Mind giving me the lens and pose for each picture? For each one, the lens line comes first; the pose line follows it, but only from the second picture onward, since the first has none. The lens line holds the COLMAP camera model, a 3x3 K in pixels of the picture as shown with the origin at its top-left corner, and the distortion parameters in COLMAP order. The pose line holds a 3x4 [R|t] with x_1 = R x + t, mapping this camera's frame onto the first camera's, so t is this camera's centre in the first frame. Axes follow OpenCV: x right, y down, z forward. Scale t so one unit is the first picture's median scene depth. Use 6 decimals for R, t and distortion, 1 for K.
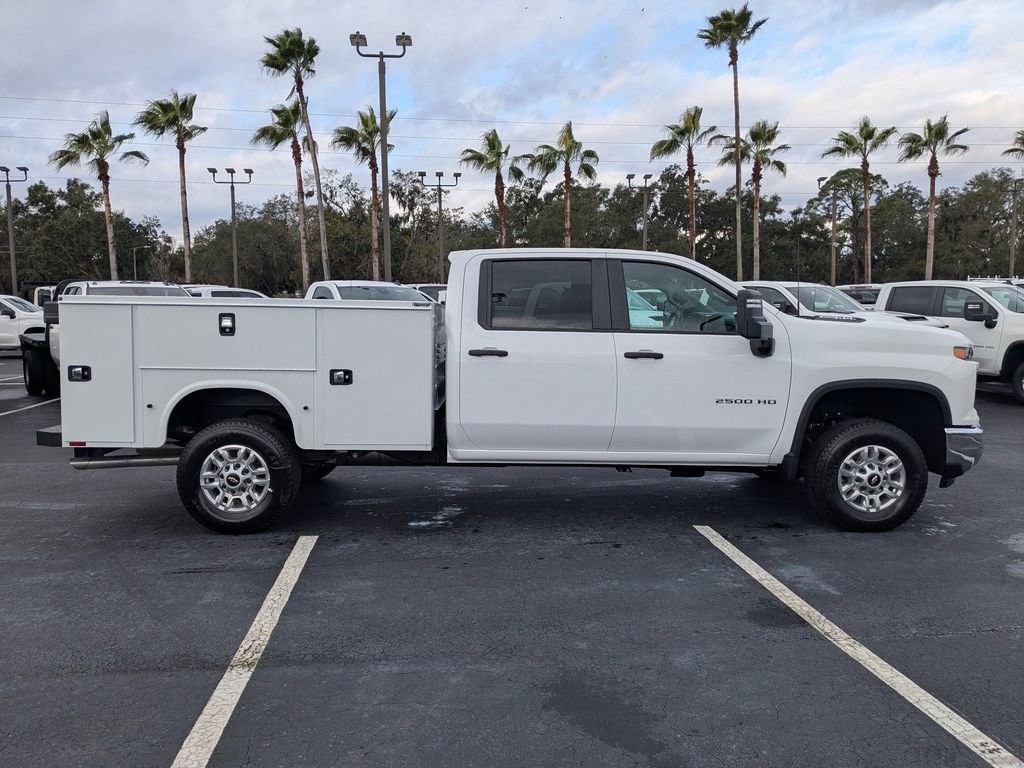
lens RADIAL K [[820.4, 0, 519.7], [0, 820.4, 384.0], [0, 0, 1]] dist [0.050565, -0.086695]
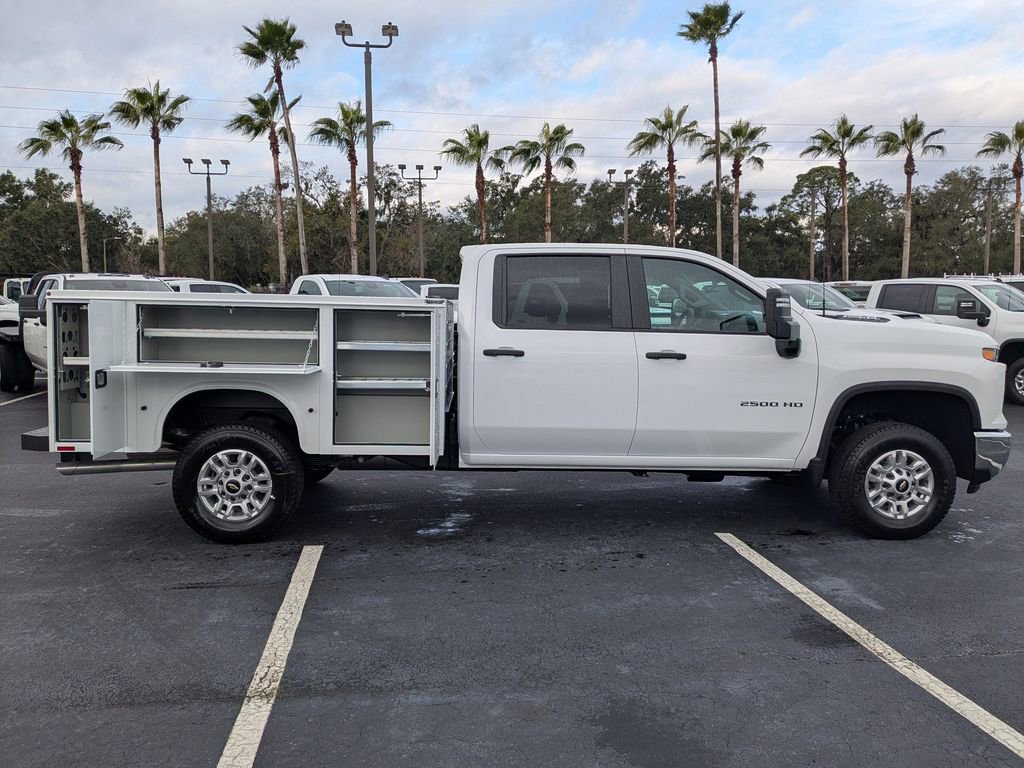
lens RADIAL K [[820.7, 0, 516.3], [0, 820.7, 373.3], [0, 0, 1]] dist [0.050813, -0.086879]
pose [[0.999593, 0.002849, 0.028382, -0.048917], [-0.002679, 0.999978, -0.006010, -0.008075], [-0.028399, 0.005931, 0.999579, 0.045600]]
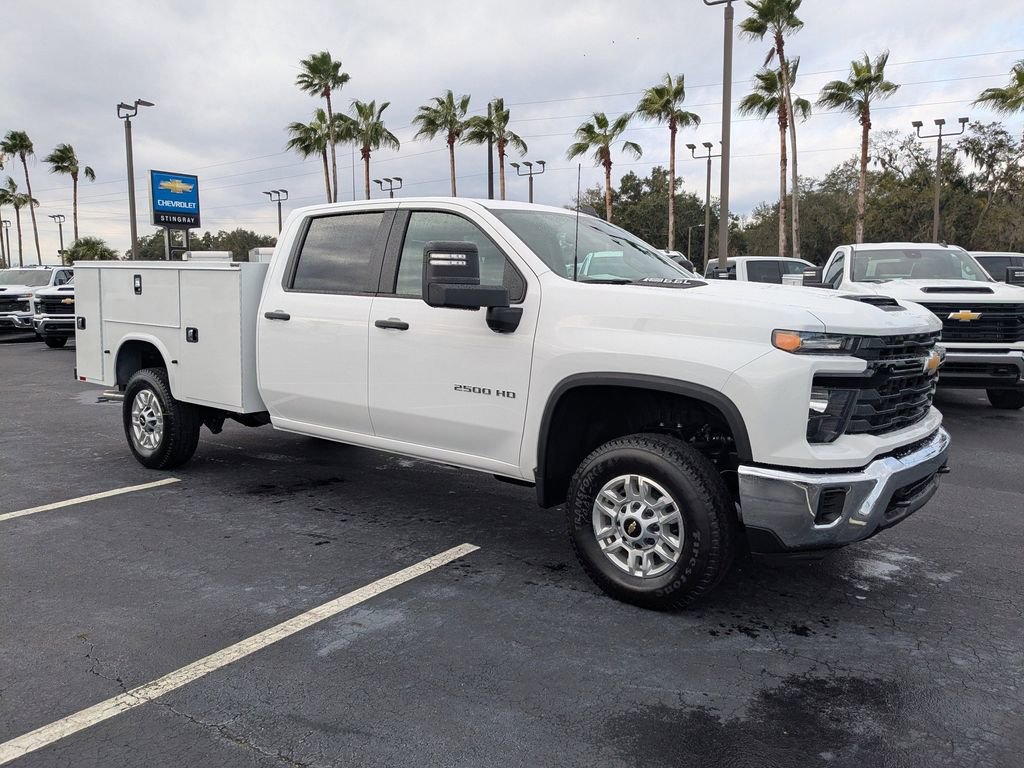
lens RADIAL K [[820.4, 0, 519.7], [0, 820.4, 384.0], [0, 0, 1]] dist [0.050565, -0.086695]
pose [[0.765659, 0.080358, -0.638208, 0.757488], [-0.062131, 0.996766, 0.050966, -0.024794], [0.640240, 0.000630, 0.768175, 0.434327]]
